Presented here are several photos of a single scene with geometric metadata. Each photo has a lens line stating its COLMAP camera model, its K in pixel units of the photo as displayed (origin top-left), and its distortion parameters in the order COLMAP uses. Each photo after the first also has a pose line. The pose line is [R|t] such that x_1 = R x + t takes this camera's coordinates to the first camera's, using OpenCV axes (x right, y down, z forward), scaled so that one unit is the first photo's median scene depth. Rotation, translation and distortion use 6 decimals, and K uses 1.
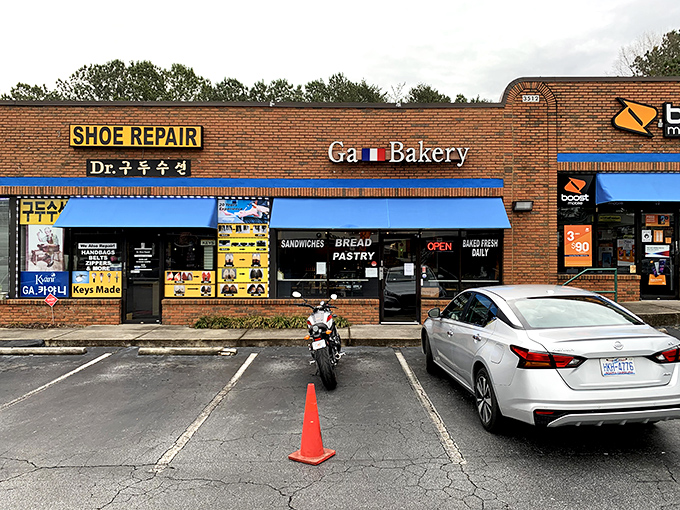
lens RADIAL K [[514.7, 0, 339.4], [0, 514.7, 254.3], [0, 0, 1]] dist [0.013625, -0.010787]
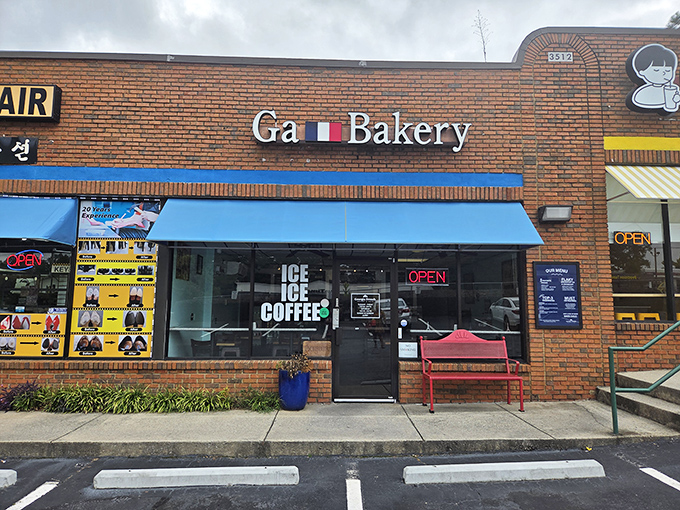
lens RADIAL K [[453.3, 0, 342.2], [0, 453.3, 254.1], [0, 0, 1]] dist [0.024939, -0.006540]
pose [[0.999621, 0.008631, 0.026136, 0.074470], [-0.005870, 0.994566, -0.103943, 0.016182], [-0.026891, 0.103750, 0.994240, 0.442086]]
